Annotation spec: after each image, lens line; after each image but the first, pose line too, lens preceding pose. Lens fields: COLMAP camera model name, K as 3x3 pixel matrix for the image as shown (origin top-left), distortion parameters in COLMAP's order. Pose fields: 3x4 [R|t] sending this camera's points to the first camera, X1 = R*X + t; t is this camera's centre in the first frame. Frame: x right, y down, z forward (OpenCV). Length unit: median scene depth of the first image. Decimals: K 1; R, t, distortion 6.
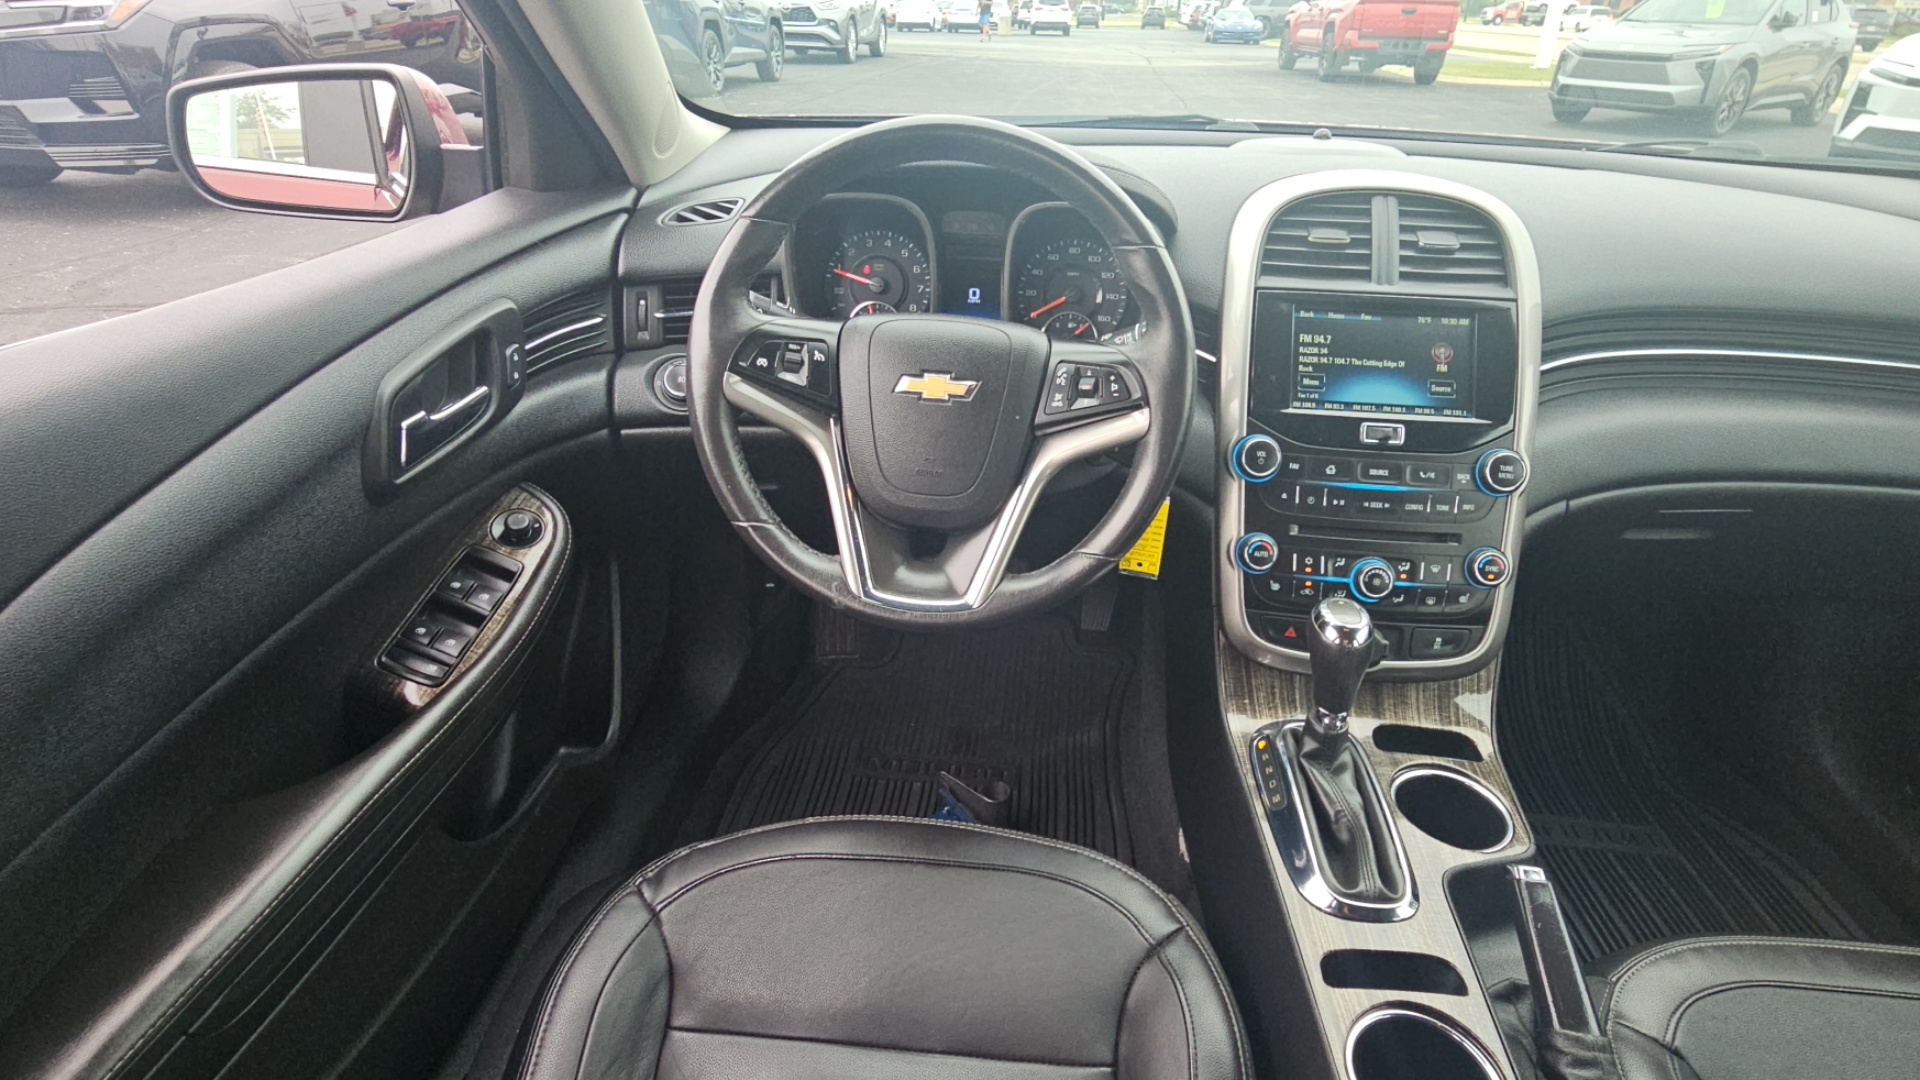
lens RADIAL K [[968.9, 0, 981.8], [0, 968.9, 544.6], [0, 0, 1]] dist [0.004834, -0.003797]
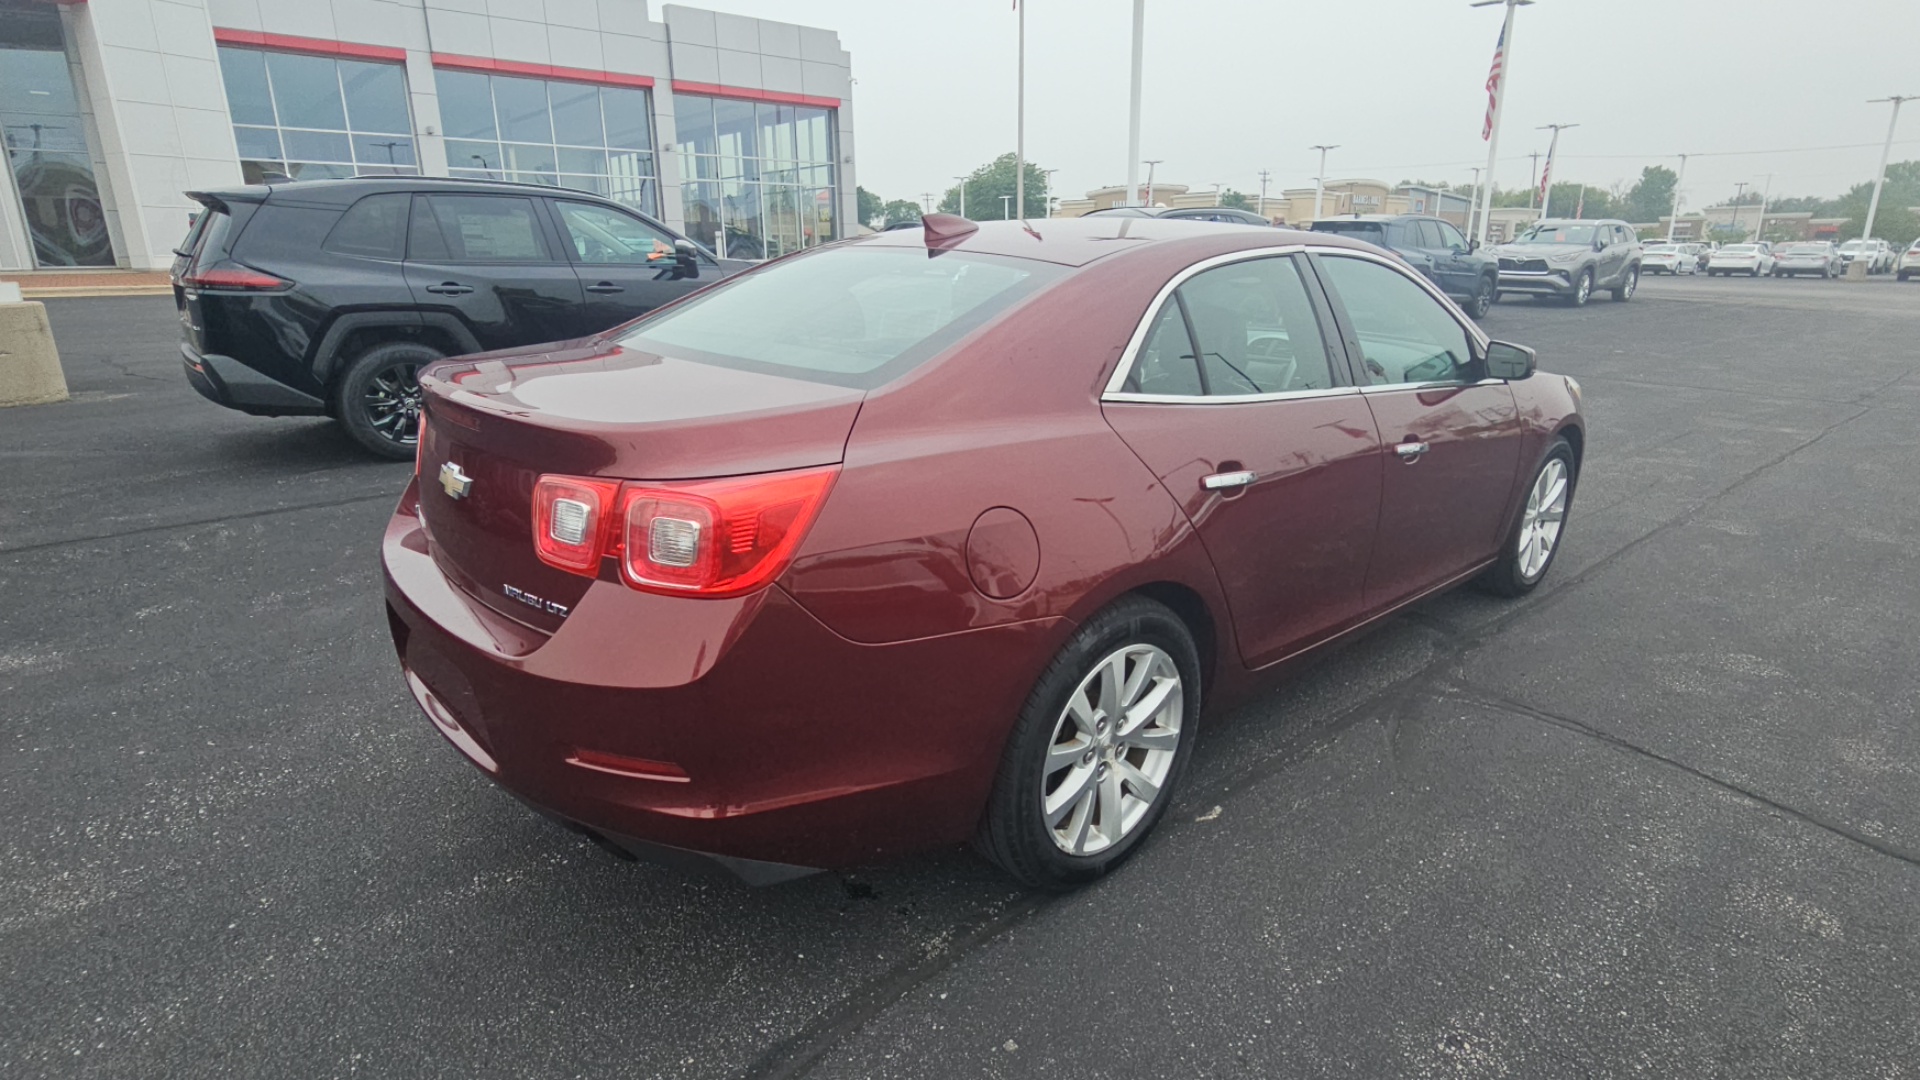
lens RADIAL K [[968.9, 0, 986.0], [0, 968.9, 531.2], [0, 0, 1]] dist [0.004834, -0.003797]
pose [[0.744610, 0.175994, -0.643880, 2.619301], [-0.315497, 0.942859, -0.107139, 1.487342], [0.588232, 0.282919, 0.757588, -3.185580]]
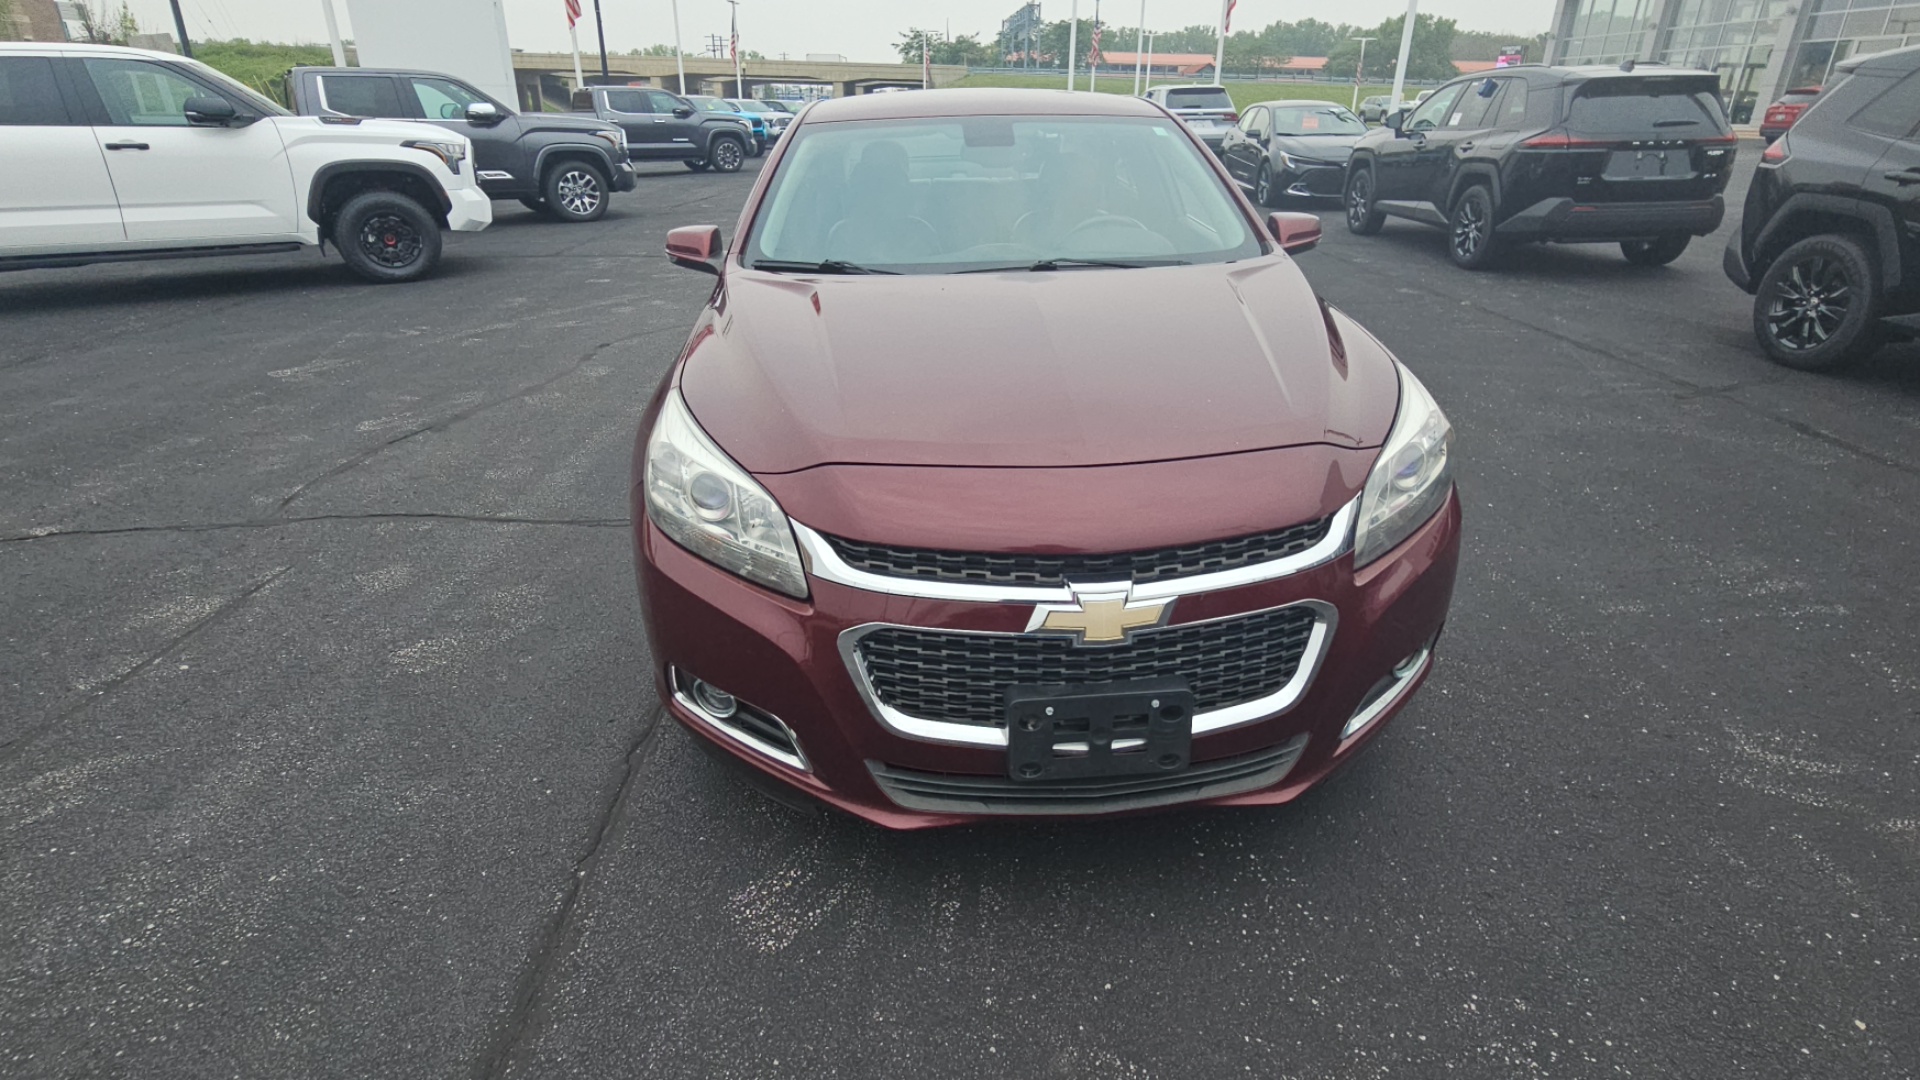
lens RADIAL K [[968.9, 0, 977.1], [0, 968.9, 559.3], [0, 0, 1]] dist [0.004834, -0.003797]
pose [[-0.986717, 0.047282, -0.155415, 1.123857], [-0.097983, 0.589857, 0.801541, -2.512584], [0.129571, 0.806123, -0.577389, 3.977284]]
